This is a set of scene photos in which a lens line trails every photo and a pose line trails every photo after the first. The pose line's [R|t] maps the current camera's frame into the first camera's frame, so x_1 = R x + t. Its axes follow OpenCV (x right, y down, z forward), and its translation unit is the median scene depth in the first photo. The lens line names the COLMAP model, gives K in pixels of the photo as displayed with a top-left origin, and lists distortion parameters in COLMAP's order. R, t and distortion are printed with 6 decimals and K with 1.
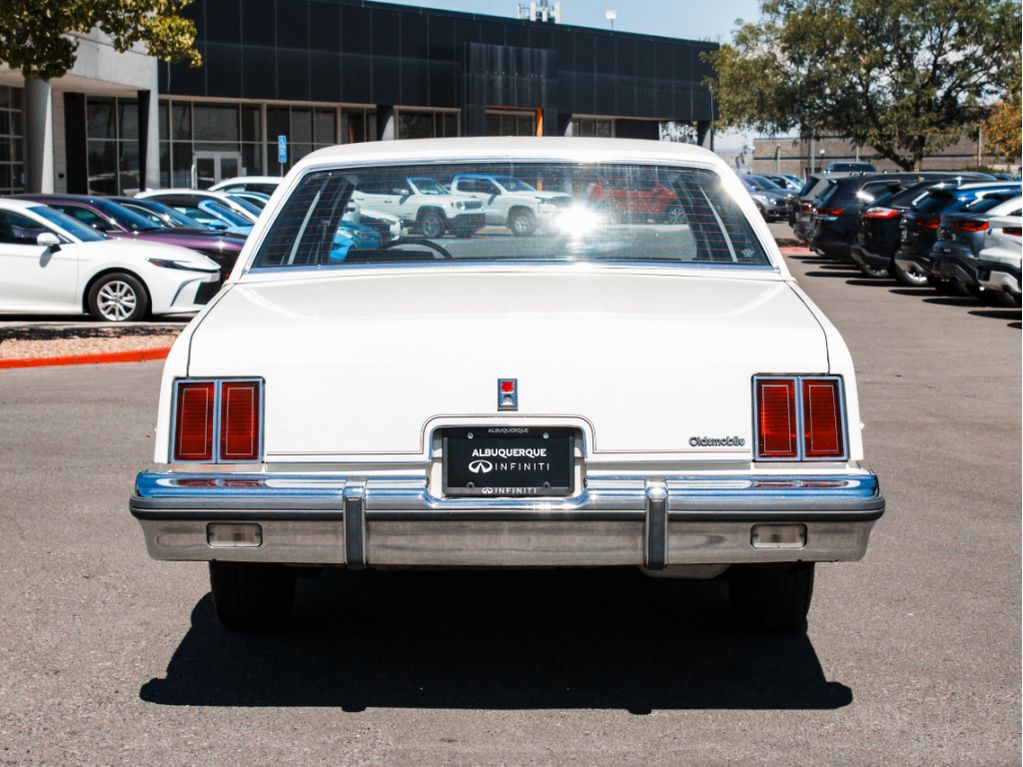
lens RADIAL K [[2361.6, 0, 511.5], [0, 2361.6, 383.5], [0, 0, 1]] dist [-0.022513, 0.147836]
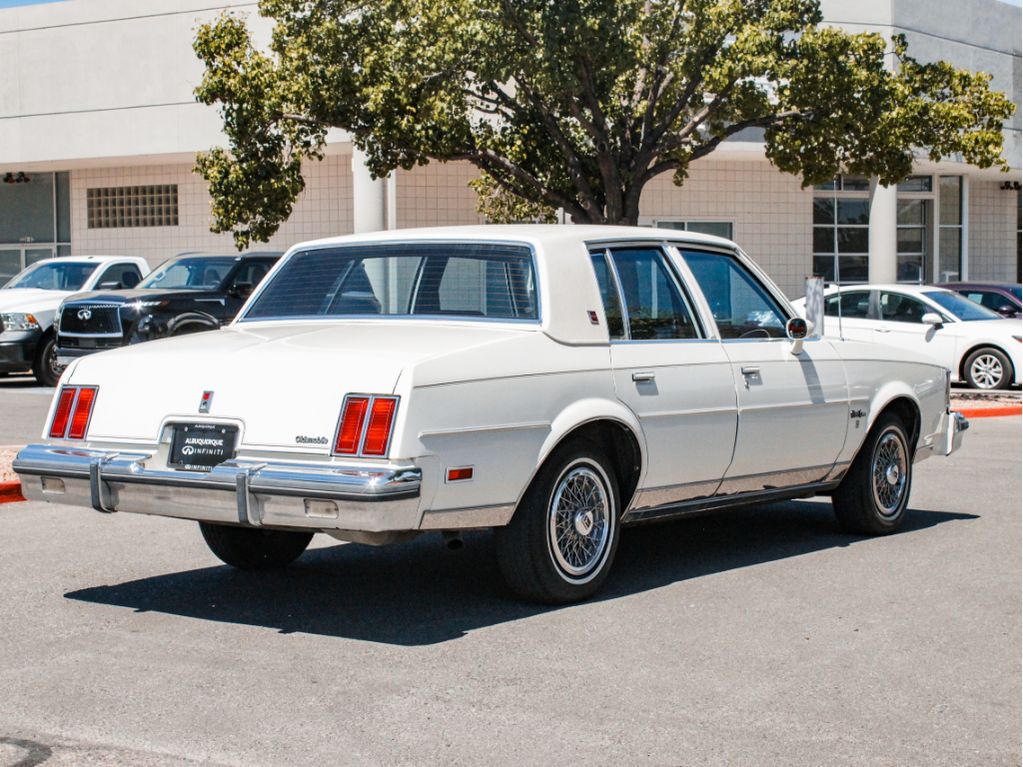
lens RADIAL K [[2095.2, 0, 511.5], [0, 2095.2, 383.5], [0, 0, 1]] dist [-0.073424, -0.144839]
pose [[0.815783, 0.027216, -0.577718, 0.893859], [-0.047364, 0.998681, -0.019834, 0.010075], [0.576416, 0.043543, 0.815995, 0.056659]]
